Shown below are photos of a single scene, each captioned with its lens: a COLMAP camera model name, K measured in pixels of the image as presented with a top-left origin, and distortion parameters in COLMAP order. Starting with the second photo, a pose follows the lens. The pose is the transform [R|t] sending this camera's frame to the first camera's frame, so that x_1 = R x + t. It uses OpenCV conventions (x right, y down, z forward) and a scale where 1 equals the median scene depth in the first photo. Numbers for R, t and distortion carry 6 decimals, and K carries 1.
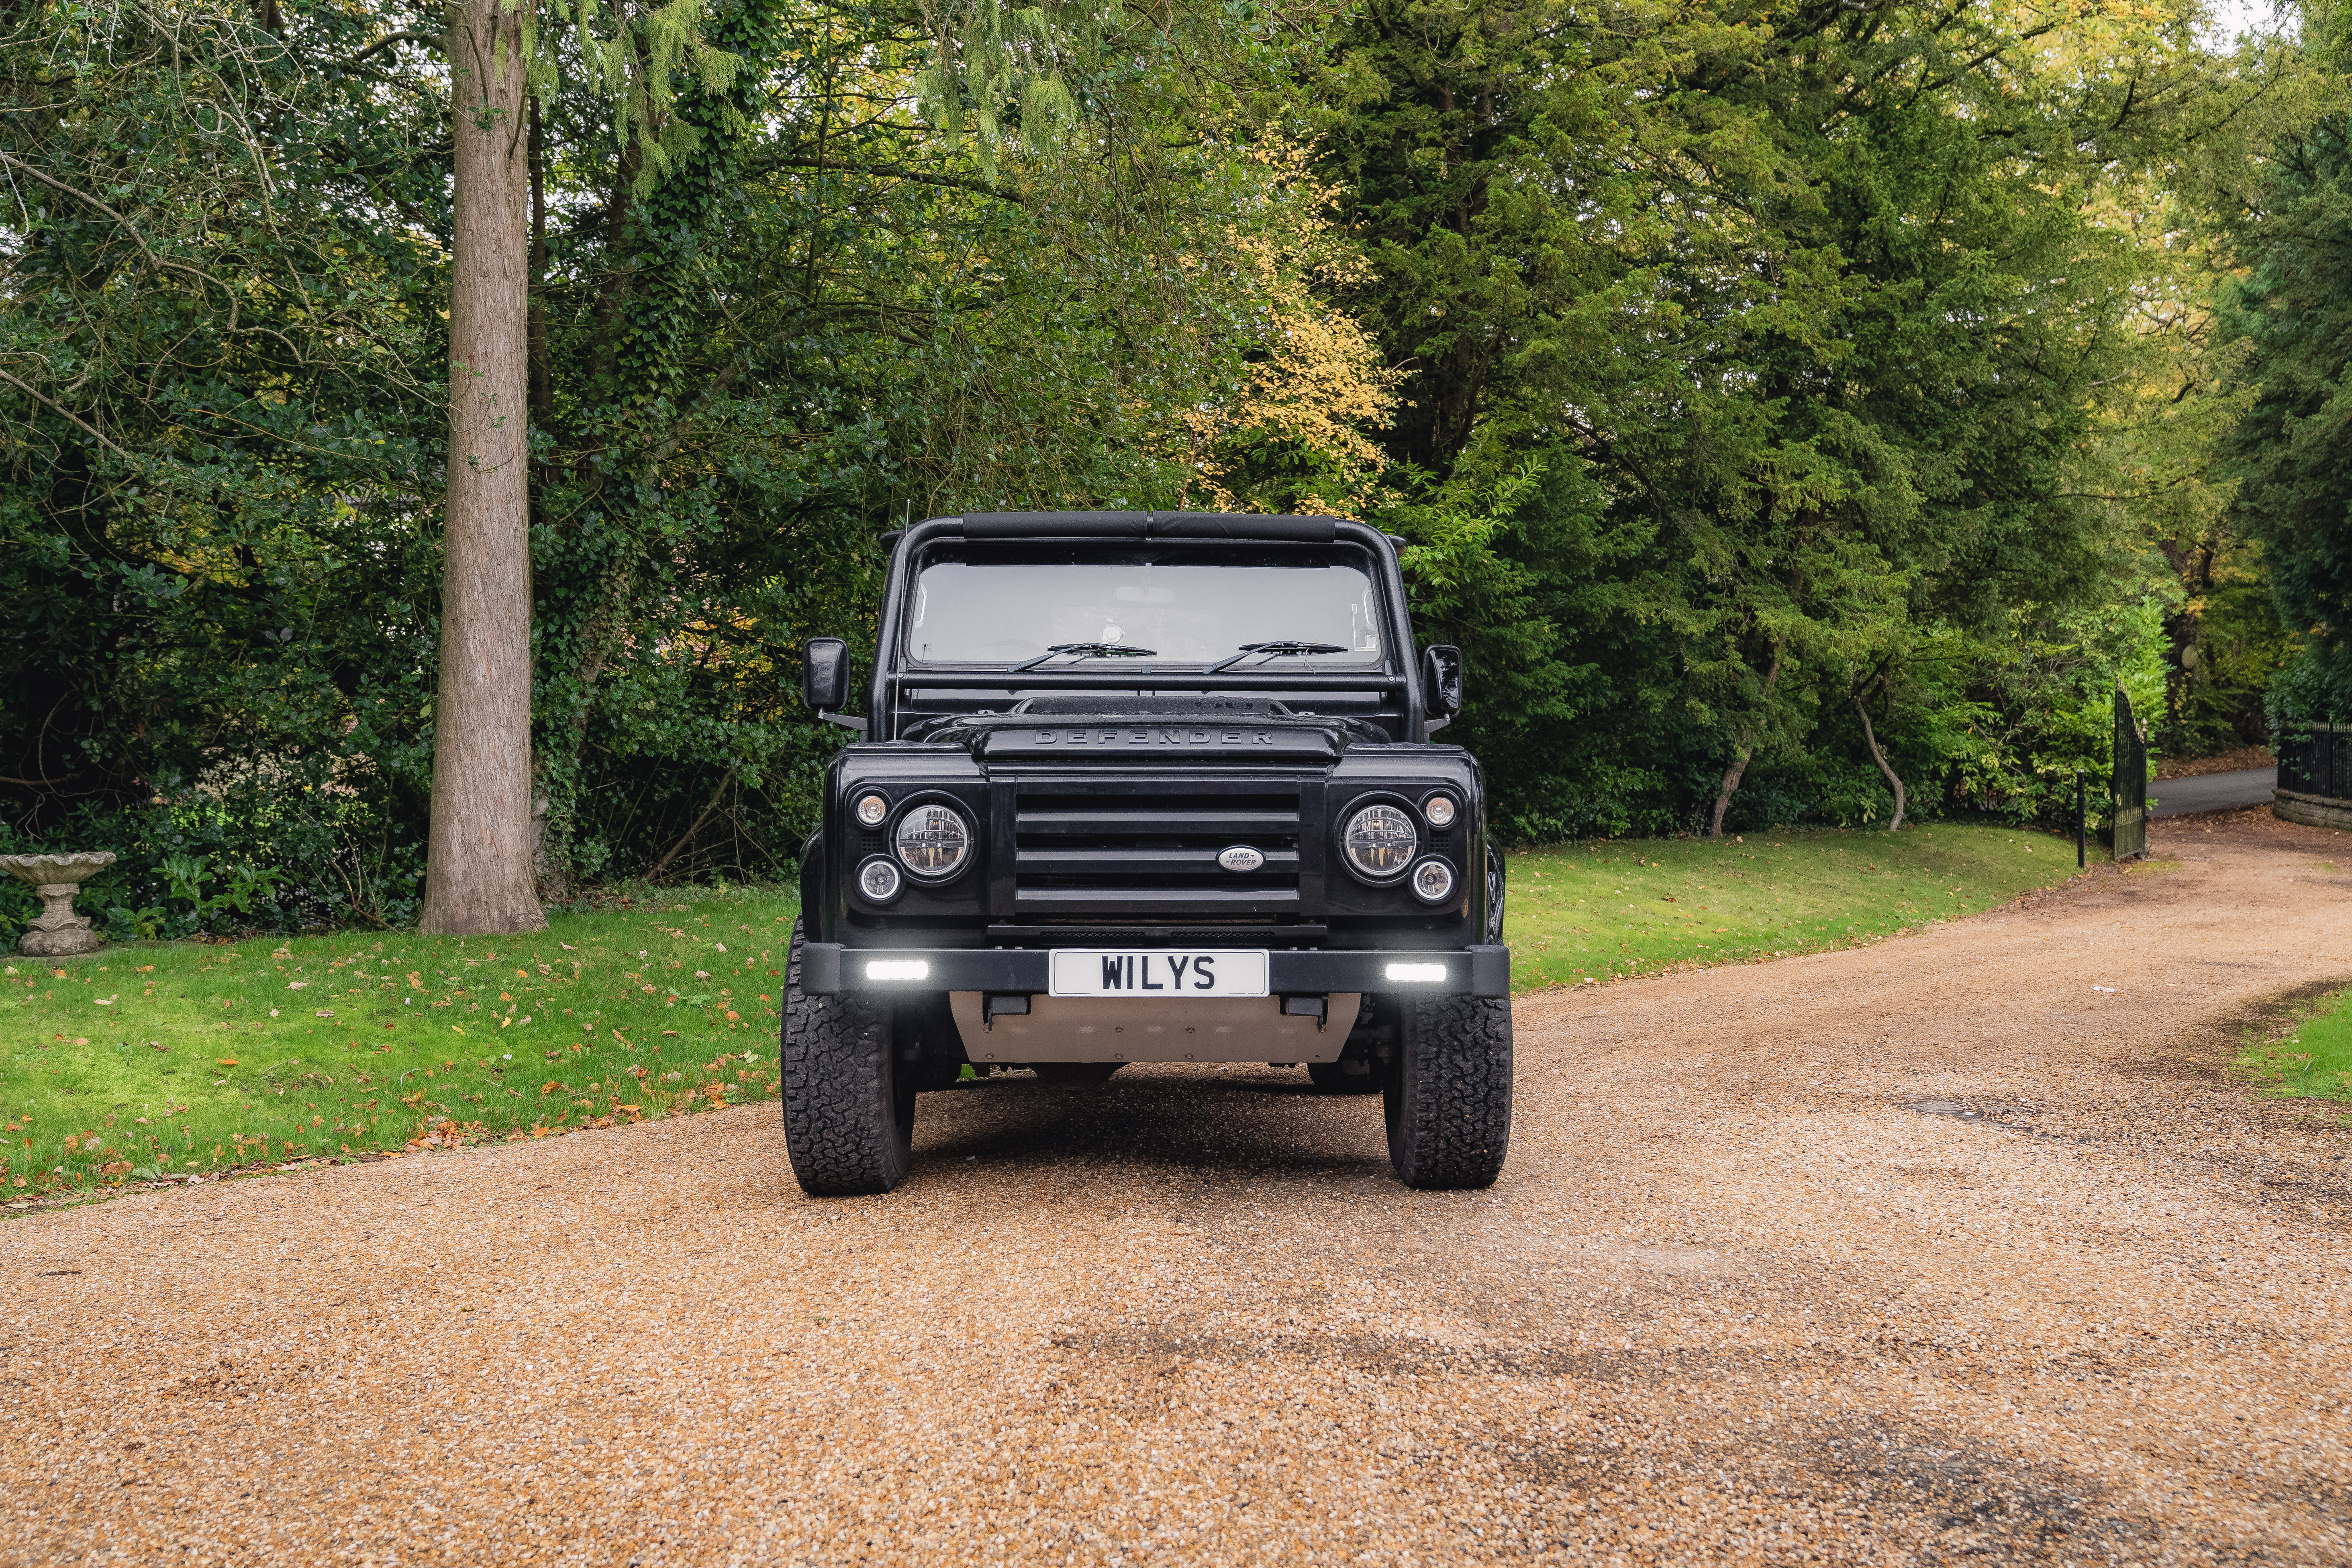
lens RADIAL K [[2227.3, 0, 1135.8], [0, 2227.3, 816.0], [0, 0, 1]] dist [0.057818, 0.000000]
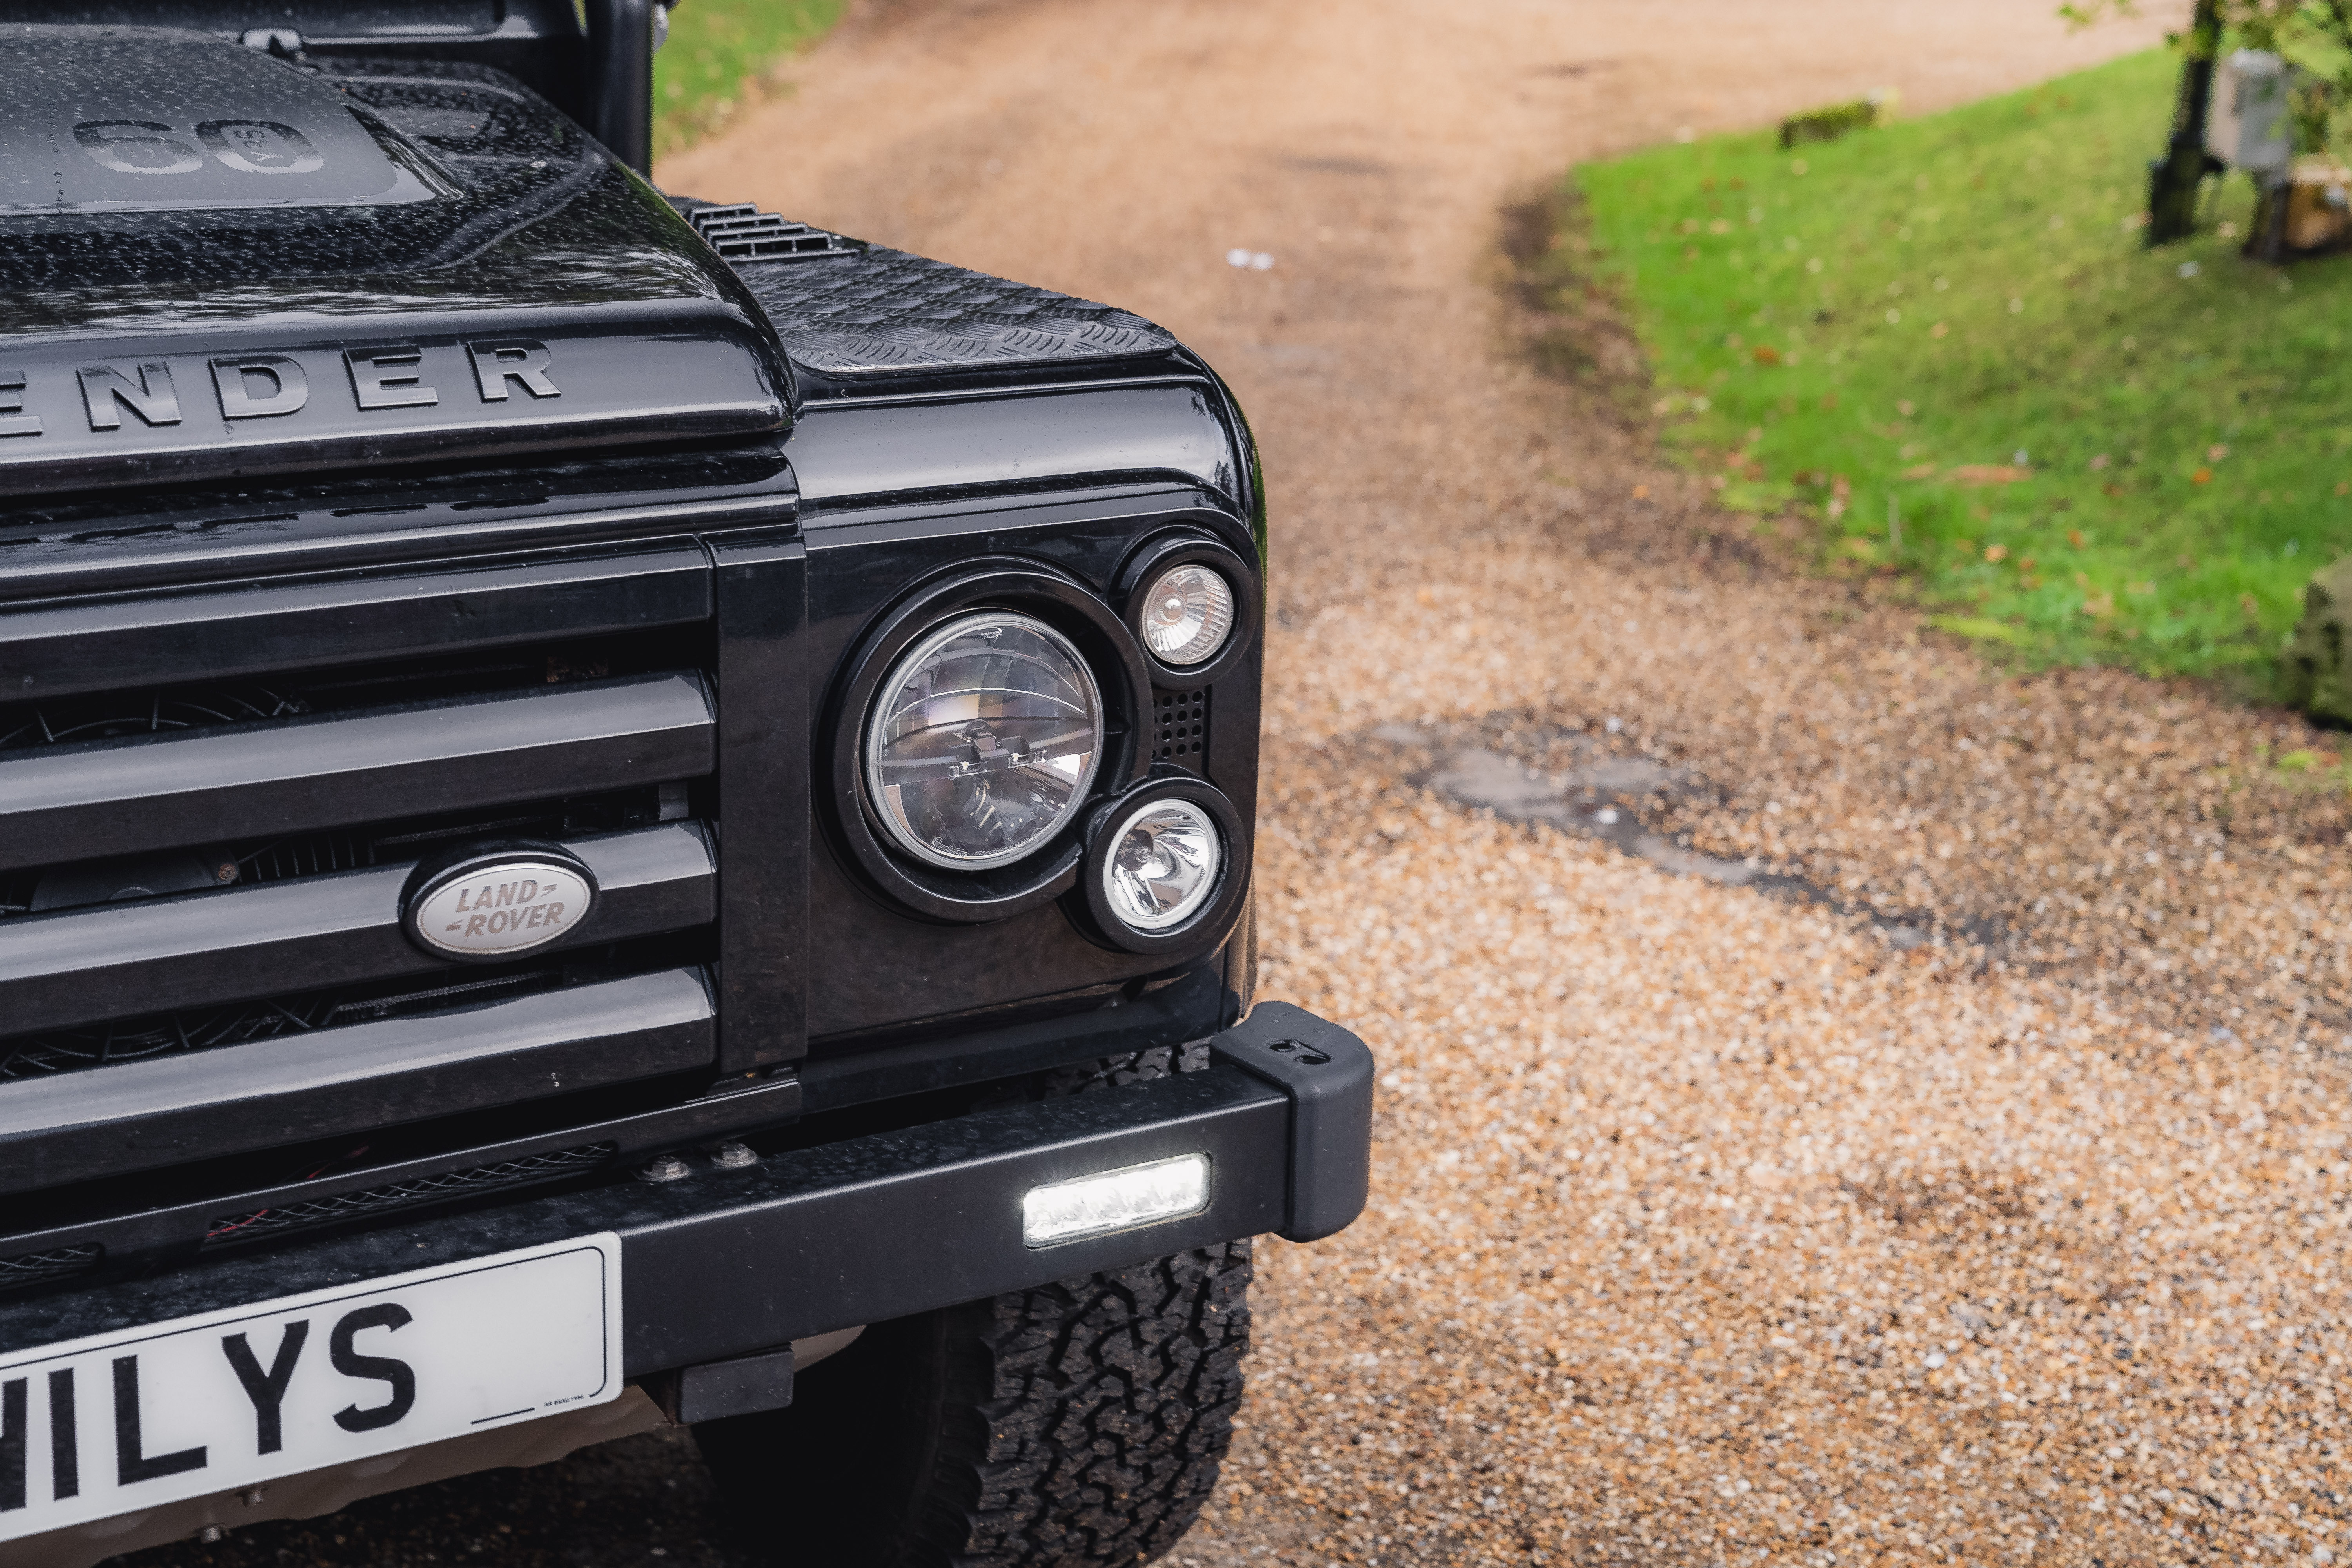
lens RADIAL K [[3442.0, 0, 1152.1], [0, 3442.0, 761.7], [0, 0, 1]] dist [0.113282, 0.000000]
pose [[0.873160, -0.115831, 0.473471, -0.033825], [-0.021183, 0.961419, 0.274270, -0.050199], [-0.486973, -0.249511, 0.837019, 0.318434]]
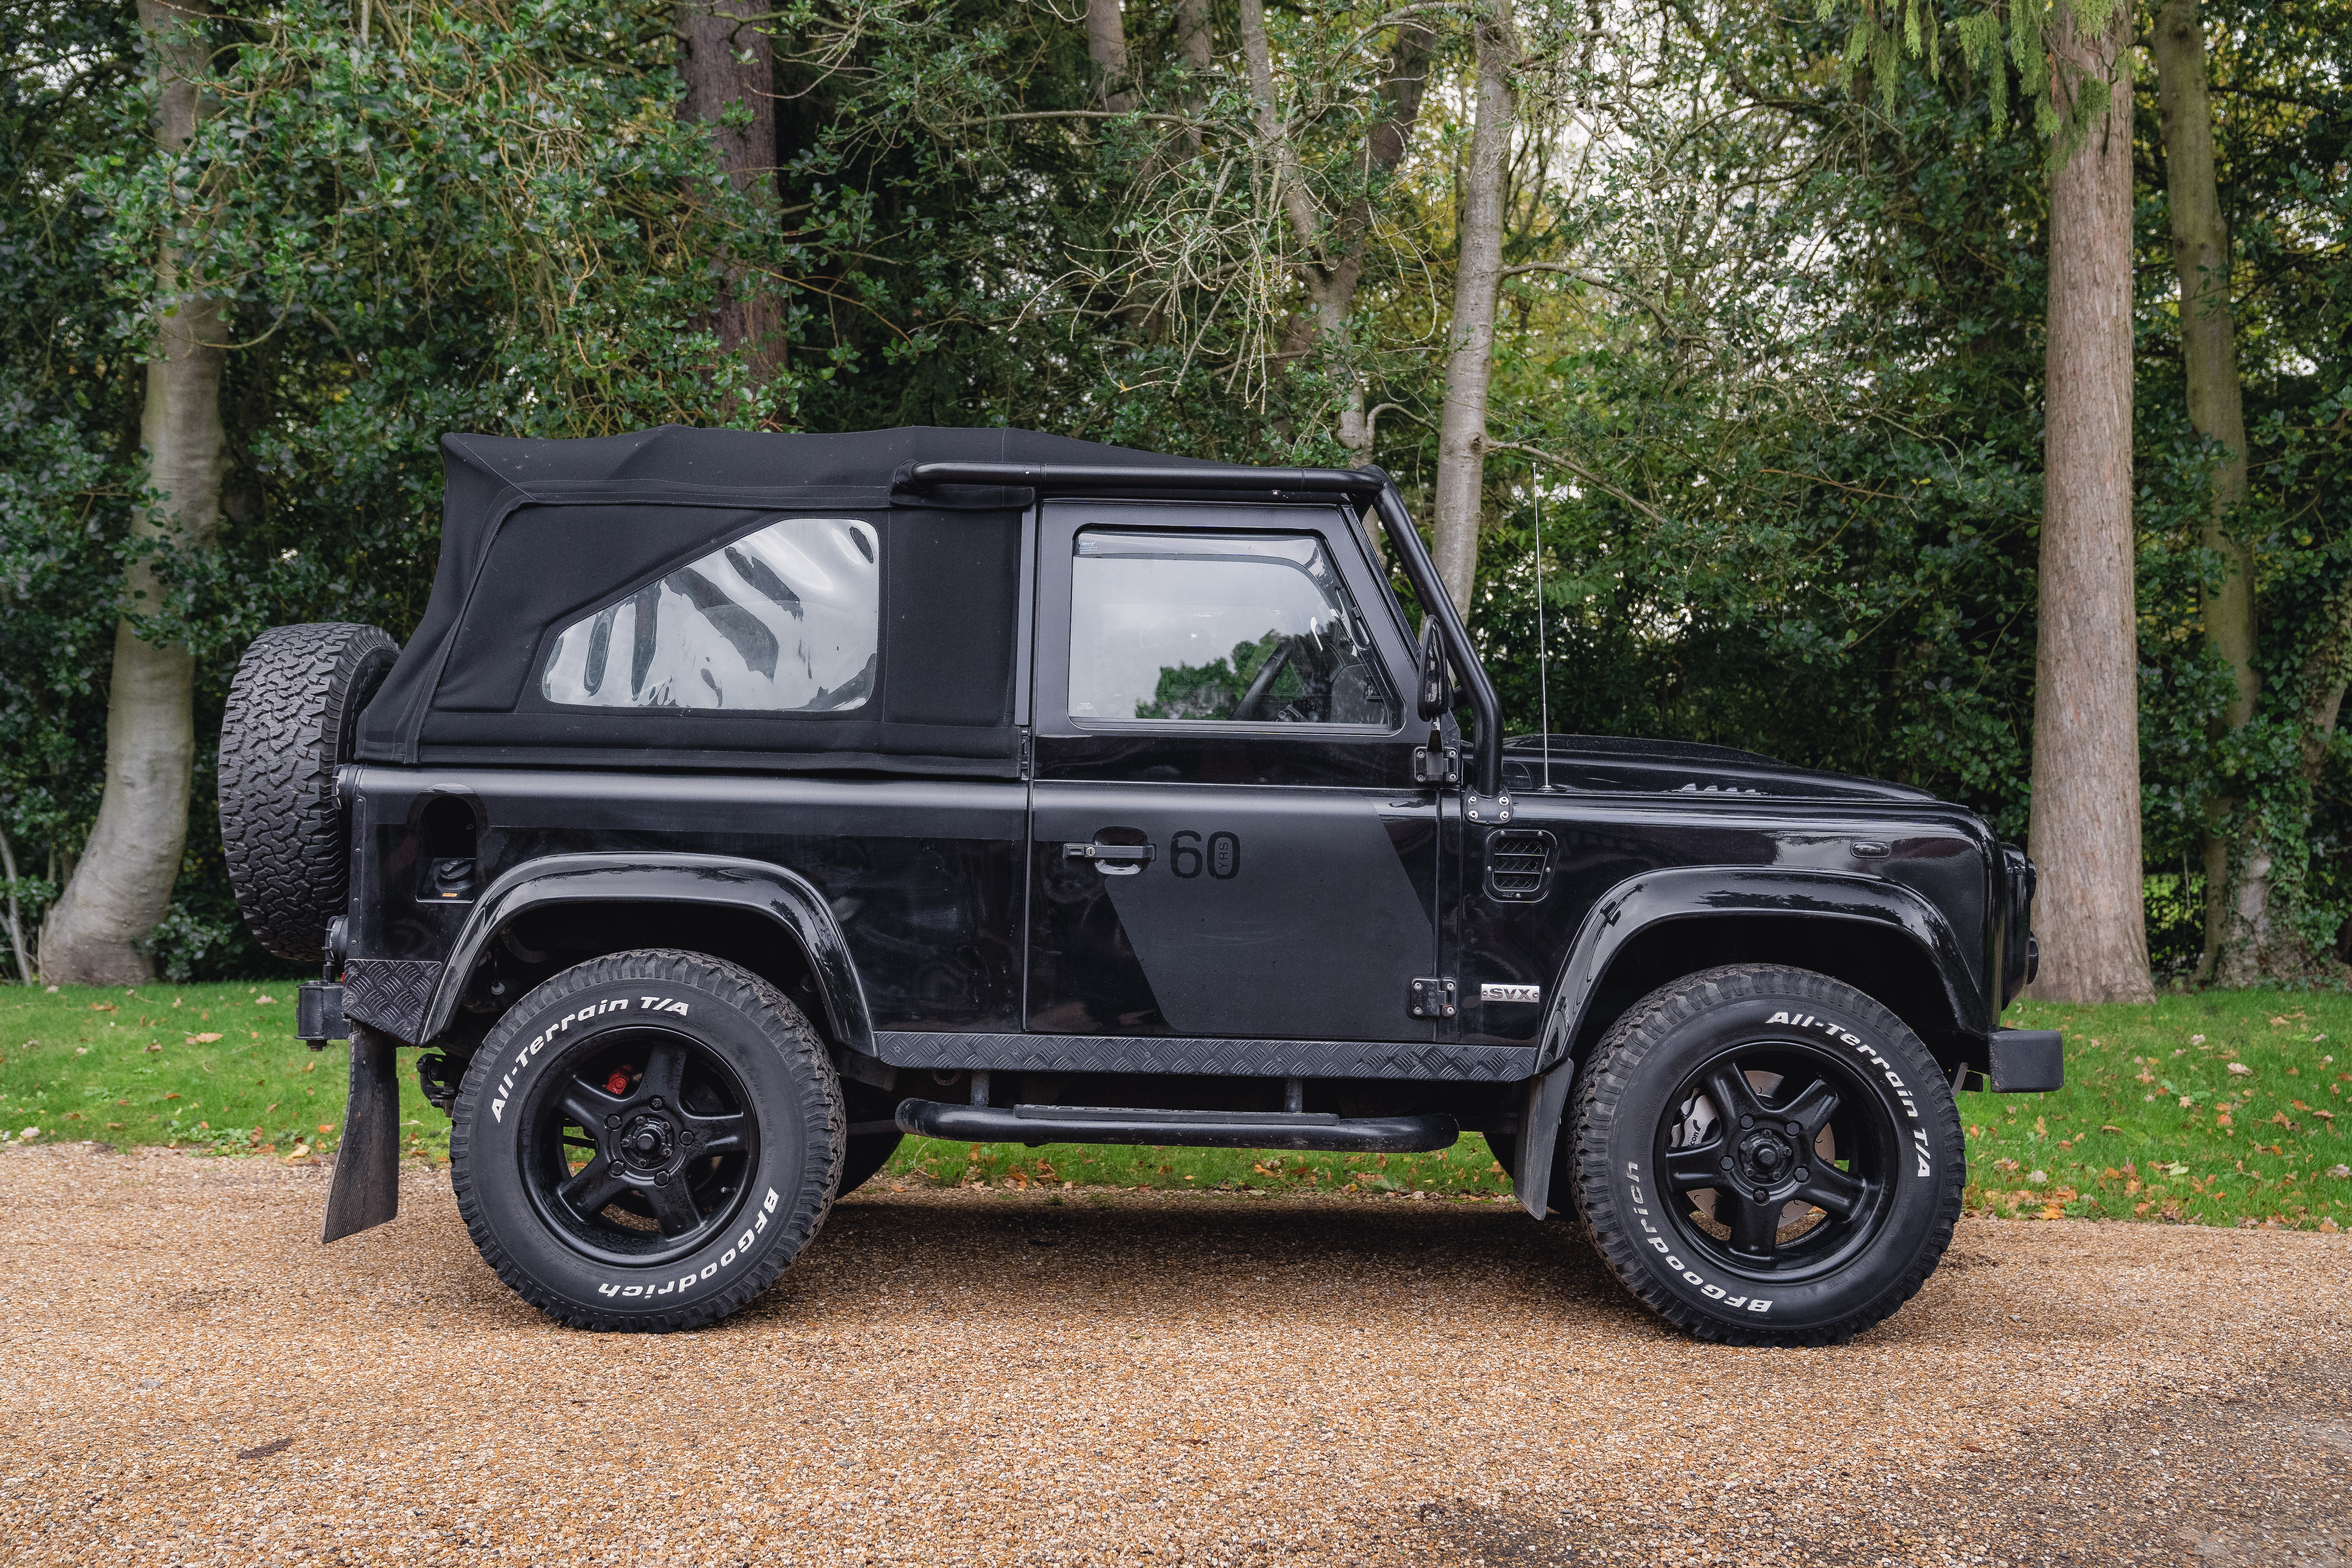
lens RADIAL K [[2250.1, 0, 1201.4], [0, 2250.1, 781.2], [0, 0, 1]] dist [0.068722, 0.000000]
pose [[0.625552, -0.000597, -0.780182, 0.223549], [-0.029244, 0.999279, -0.024212, -0.005717], [0.779634, 0.037962, 0.625083, 0.150485]]
